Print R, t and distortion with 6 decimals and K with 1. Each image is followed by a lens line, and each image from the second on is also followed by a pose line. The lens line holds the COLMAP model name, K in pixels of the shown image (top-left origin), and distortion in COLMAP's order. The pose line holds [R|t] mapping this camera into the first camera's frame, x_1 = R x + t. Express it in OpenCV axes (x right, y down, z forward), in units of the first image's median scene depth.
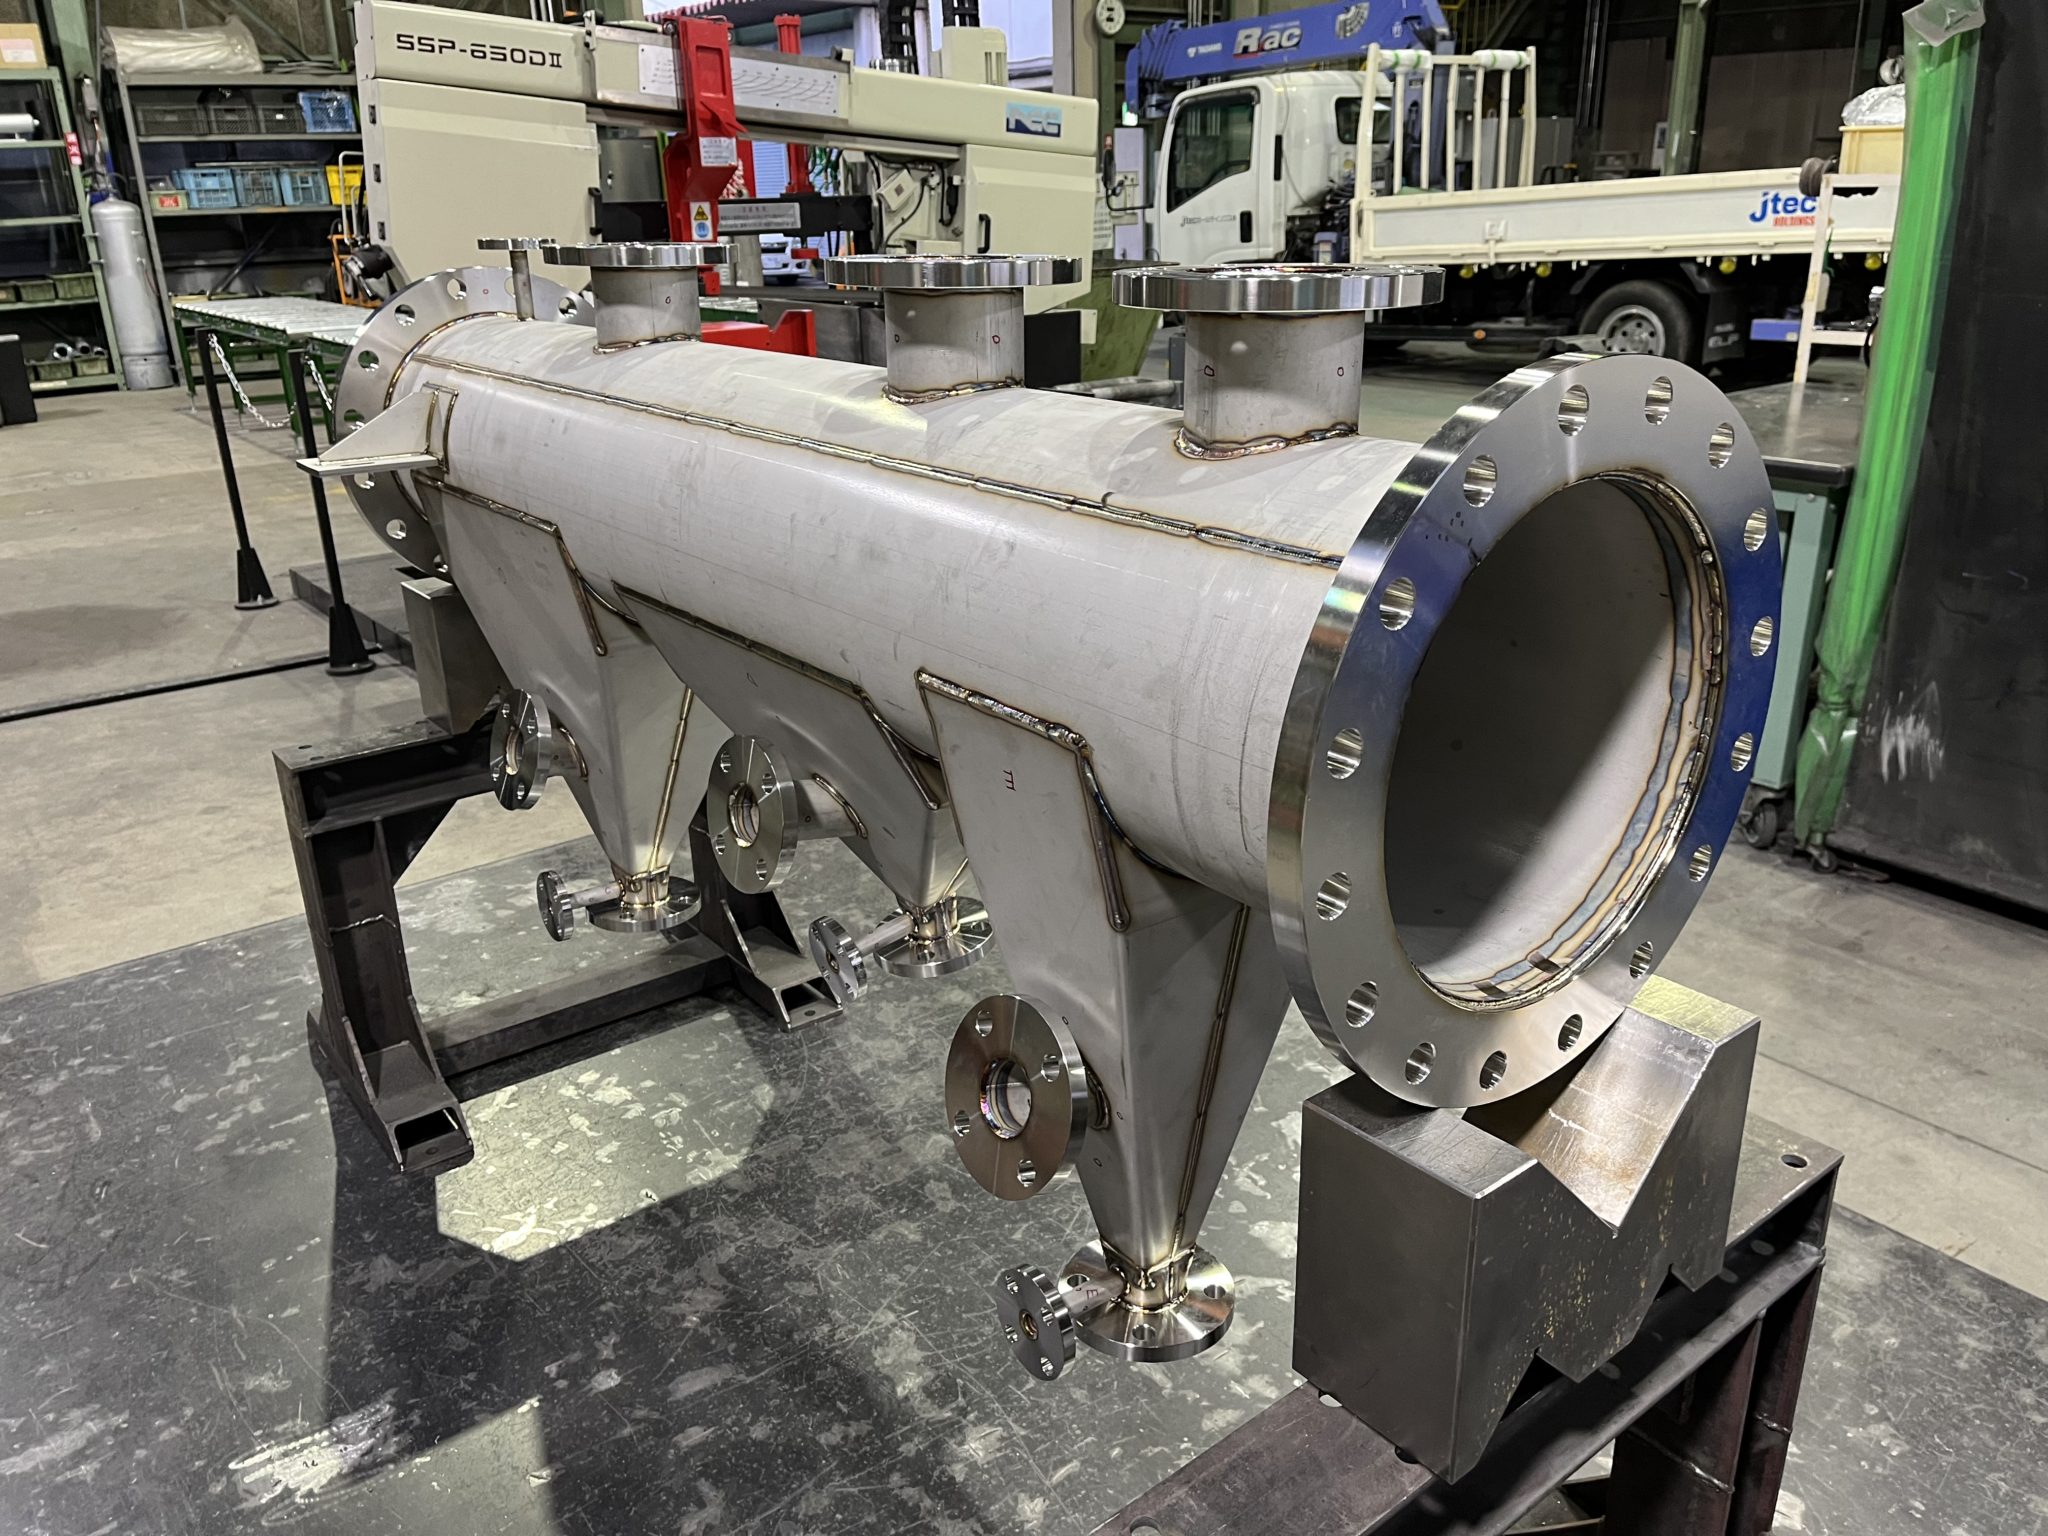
lens RADIAL K [[1552.0, 0, 1024.0], [0, 1552.0, 768.0], [0, 0, 1]] dist [0.004642, 0.002283]
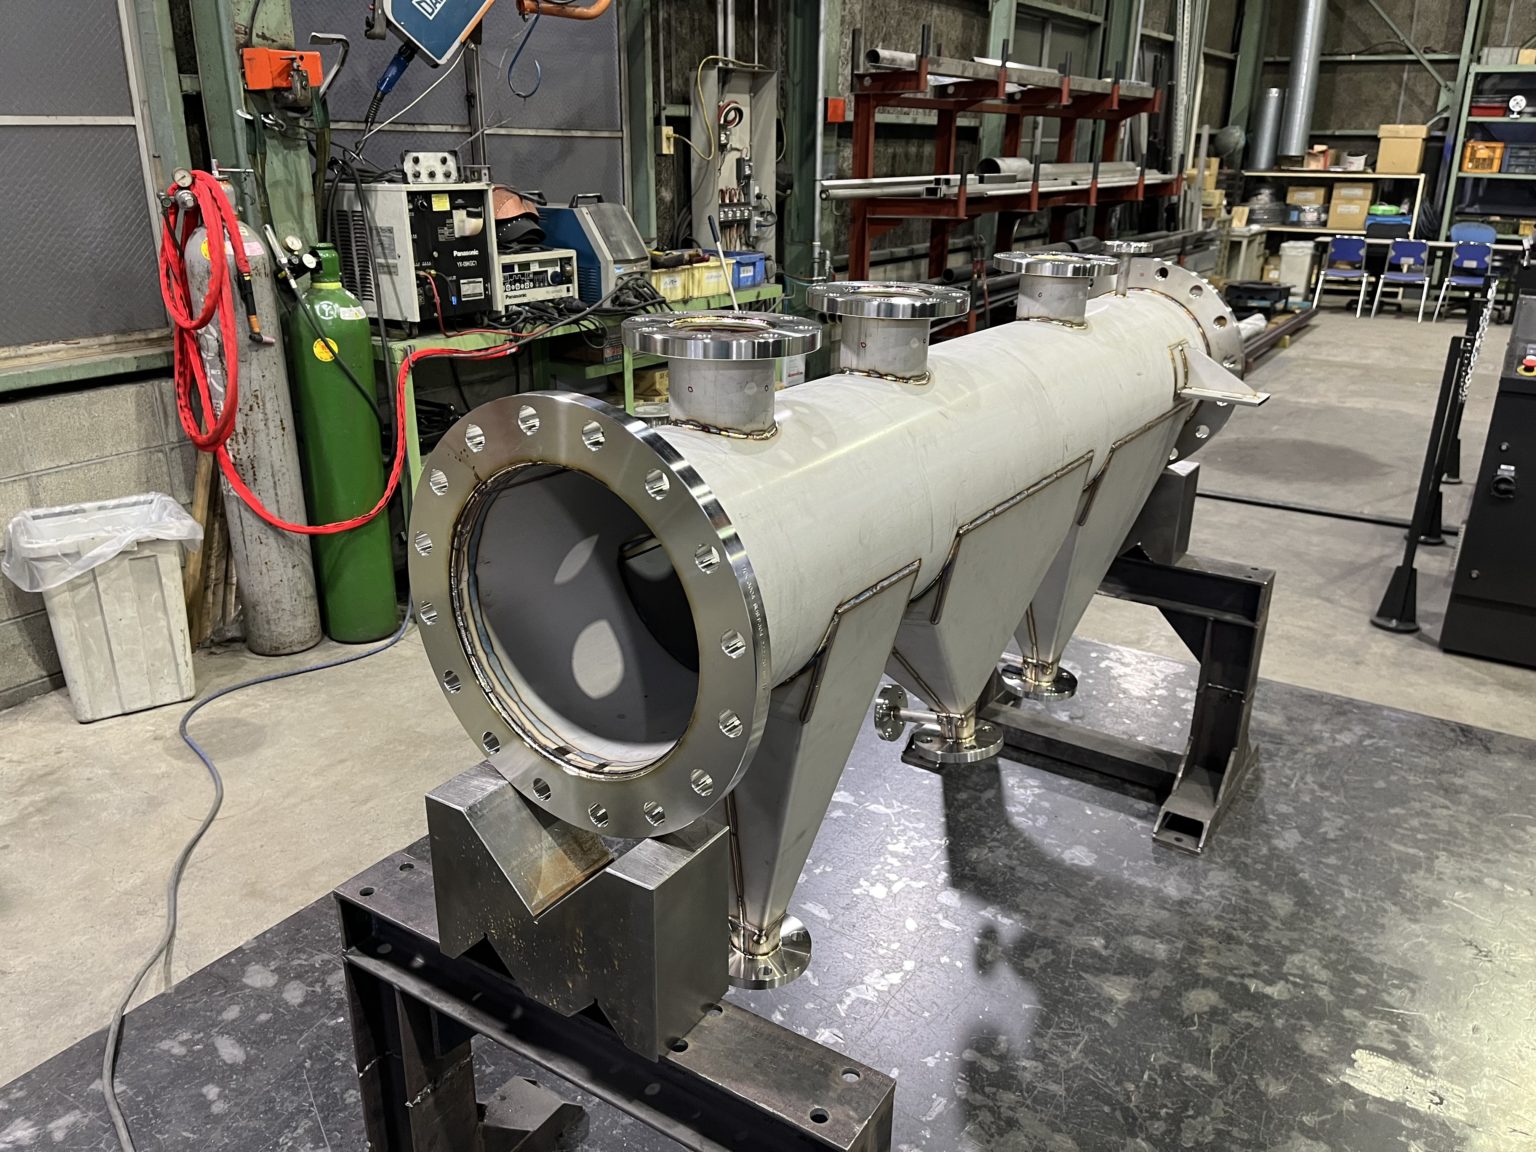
lens RADIAL K [[1164.0, 0, 768.0], [0, 1164.0, 576.0], [0, 0, 1]] dist [0.004642, 0.002283]
pose [[0.325634, 0.347811, -0.879199, 0.284571], [-0.344822, 0.909522, 0.232094, -0.080472], [0.880375, 0.227590, 0.416104, 0.126171]]
